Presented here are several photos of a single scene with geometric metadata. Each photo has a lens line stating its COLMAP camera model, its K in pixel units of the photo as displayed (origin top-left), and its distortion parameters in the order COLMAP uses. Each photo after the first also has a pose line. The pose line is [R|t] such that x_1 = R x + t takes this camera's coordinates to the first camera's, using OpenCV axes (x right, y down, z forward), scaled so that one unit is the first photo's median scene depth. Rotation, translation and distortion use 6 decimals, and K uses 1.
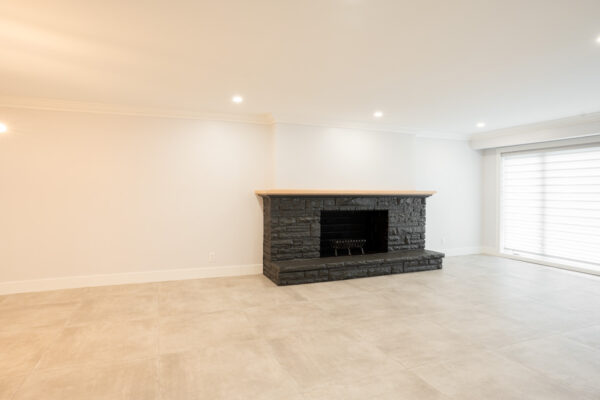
lens RADIAL K [[332.3, 0, 268.8], [0, 332.3, 197.3], [0, 0, 1]] dist [-0.035863, 0.021735]
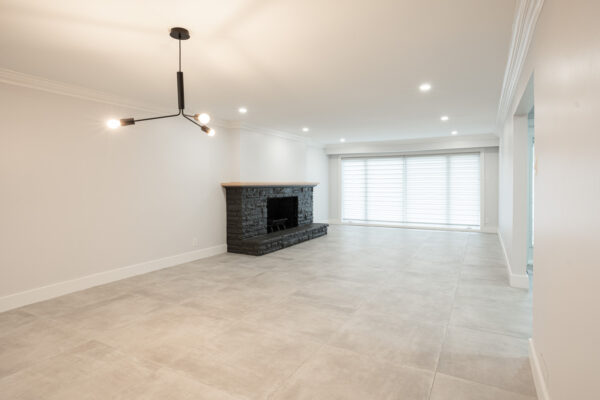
lens RADIAL K [[332.3, 0, 291.5], [0, 332.3, 186.9], [0, 0, 1]] dist [-0.035863, 0.021735]
pose [[0.770349, -0.012479, 0.637500, -0.566792], [0.015289, 0.999883, 0.001098, -0.002456], [-0.637439, 0.008901, 0.770449, -0.067254]]
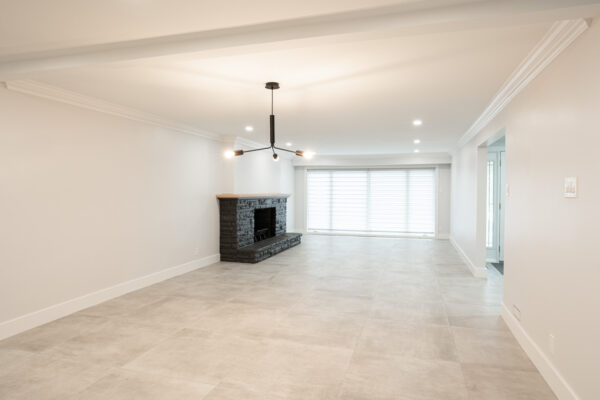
lens RADIAL K [[365.4, 0, 289.3], [0, 365.4, 195.4], [0, 0, 1]] dist [-0.027418, -0.001393]
pose [[0.630212, -0.008657, 0.776375, -0.866510], [0.008847, 0.999953, 0.003969, -0.018365], [-0.776373, 0.004367, 0.630259, -0.060633]]
